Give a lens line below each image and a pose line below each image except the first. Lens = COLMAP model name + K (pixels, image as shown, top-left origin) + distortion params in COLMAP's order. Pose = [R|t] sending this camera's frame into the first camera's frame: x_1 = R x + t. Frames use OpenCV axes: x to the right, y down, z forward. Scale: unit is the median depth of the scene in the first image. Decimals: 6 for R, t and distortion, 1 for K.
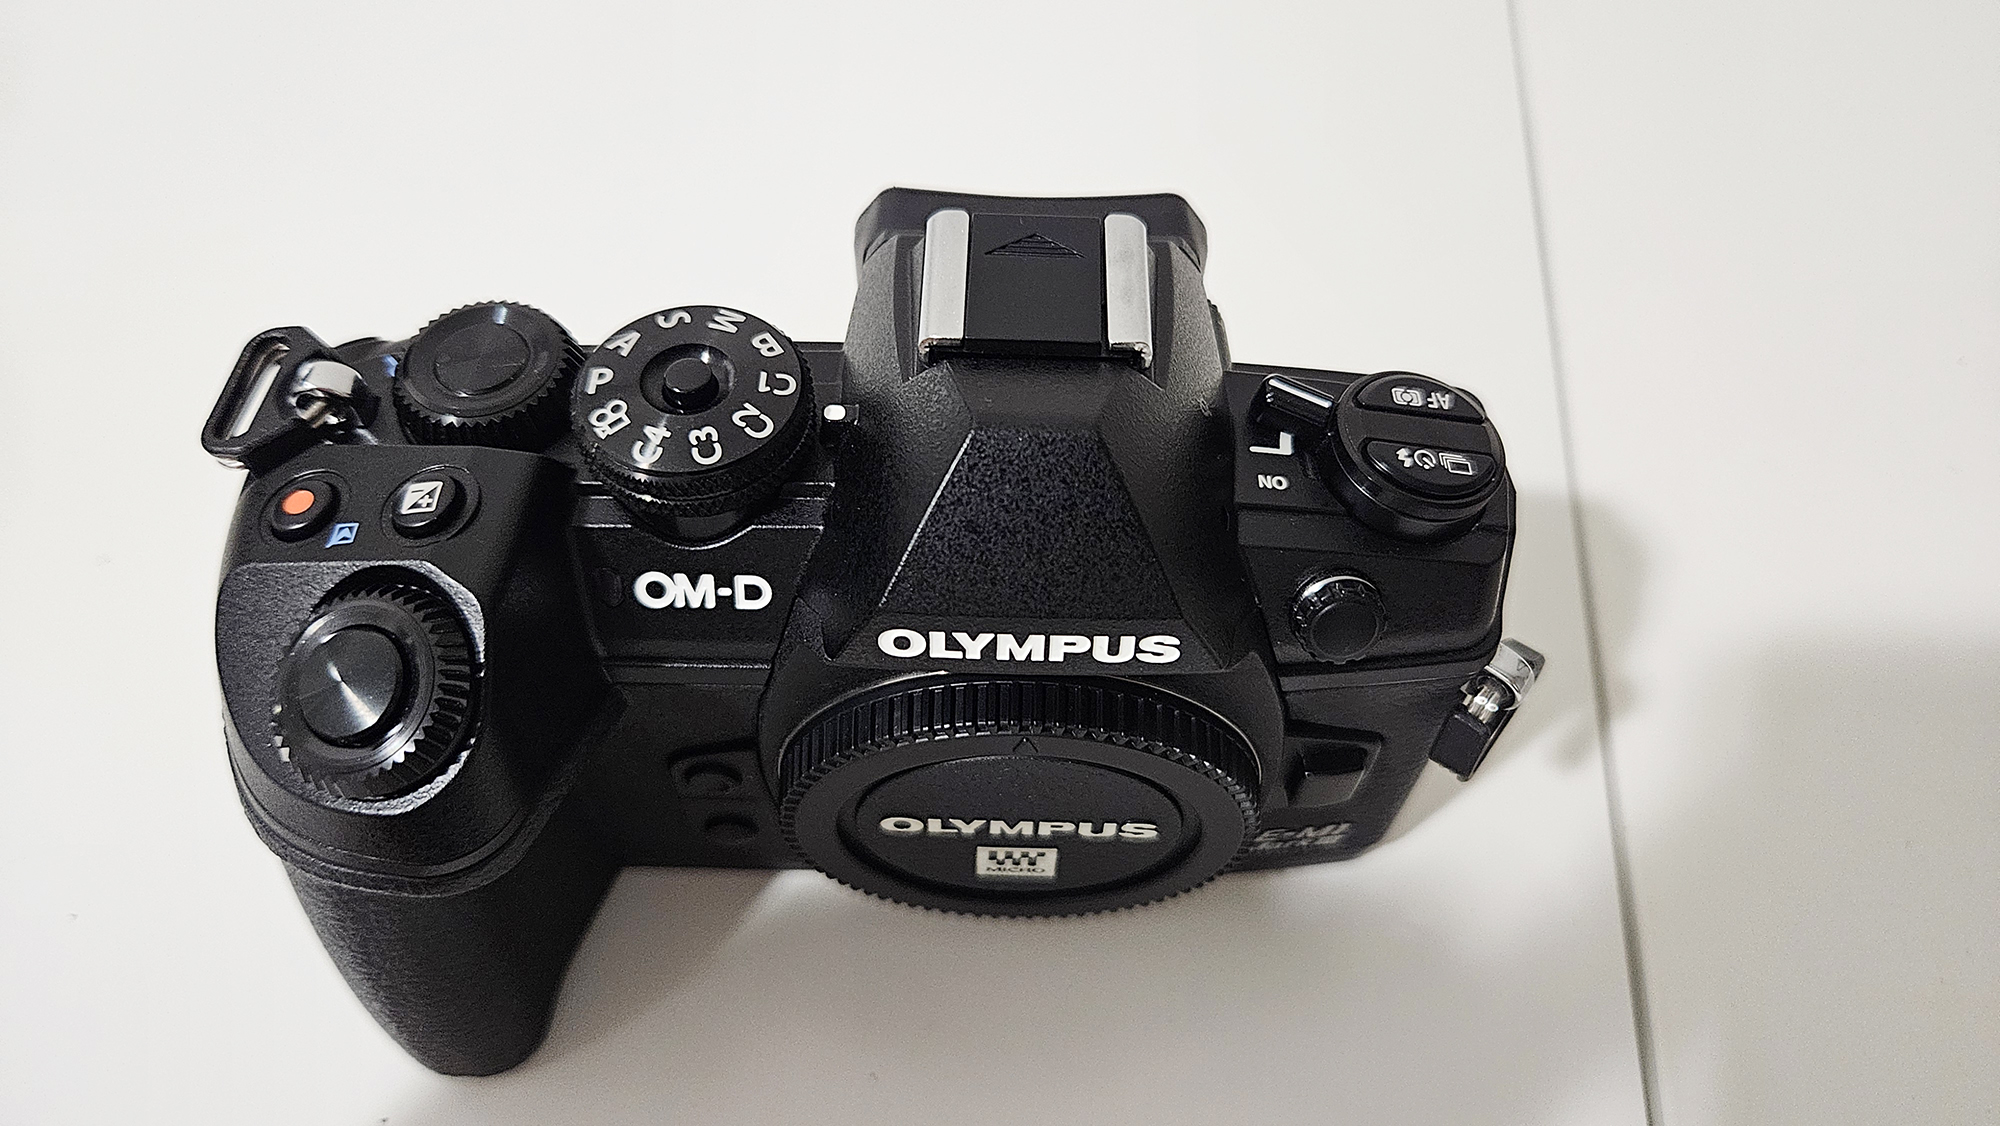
lens RADIAL K [[1398.6, 0, 1000.0], [0, 1398.6, 563.0], [0, 0, 1]] dist [0.079040, -0.000148]
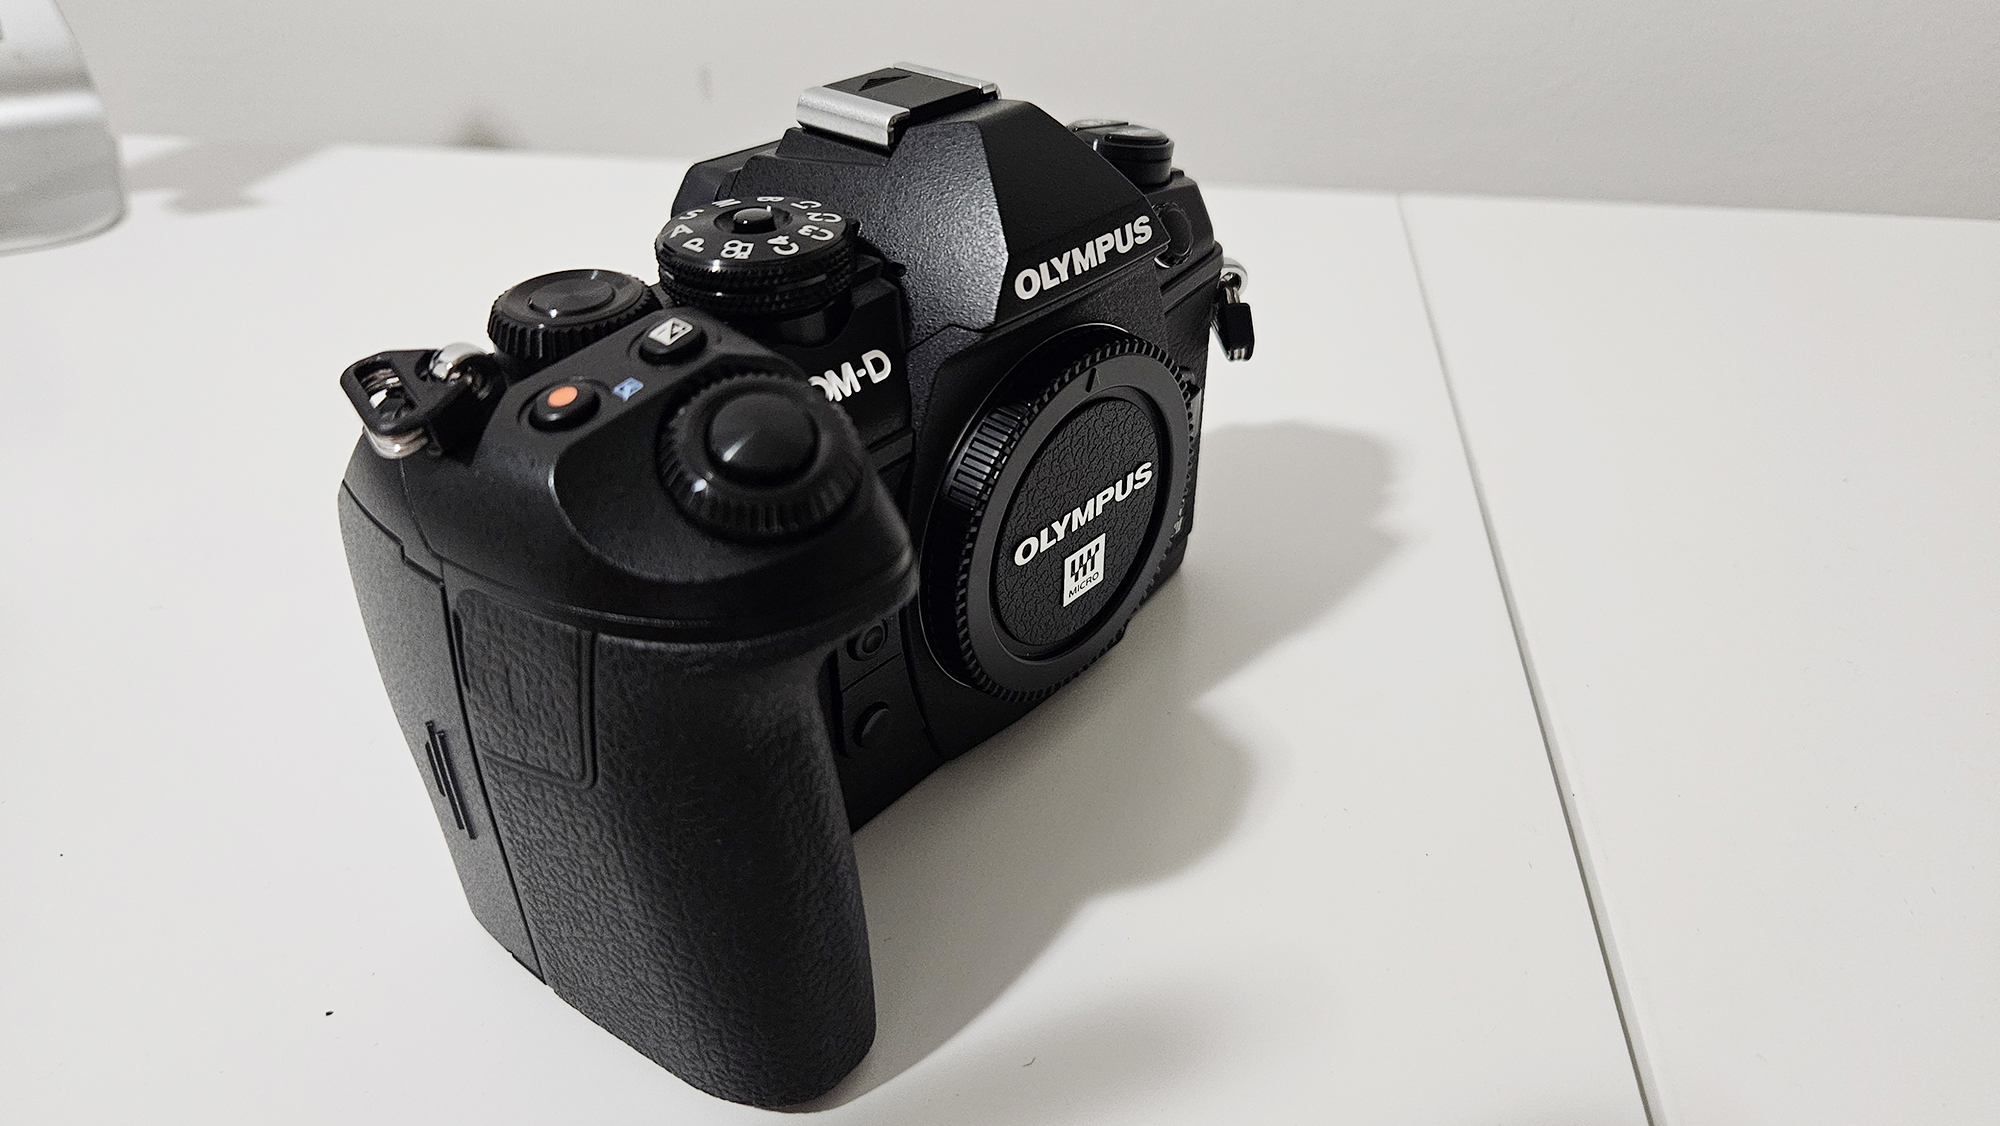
lens RADIAL K [[1398.6, 0, 1000.0], [0, 1398.6, 563.0], [0, 0, 1]] dist [0.079040, -0.000148]
pose [[0.636190, -0.443668, 0.631206, -0.950477], [0.643872, 0.756052, -0.117535, 0.360958], [-0.425078, 0.481190, 0.766658, 0.110474]]
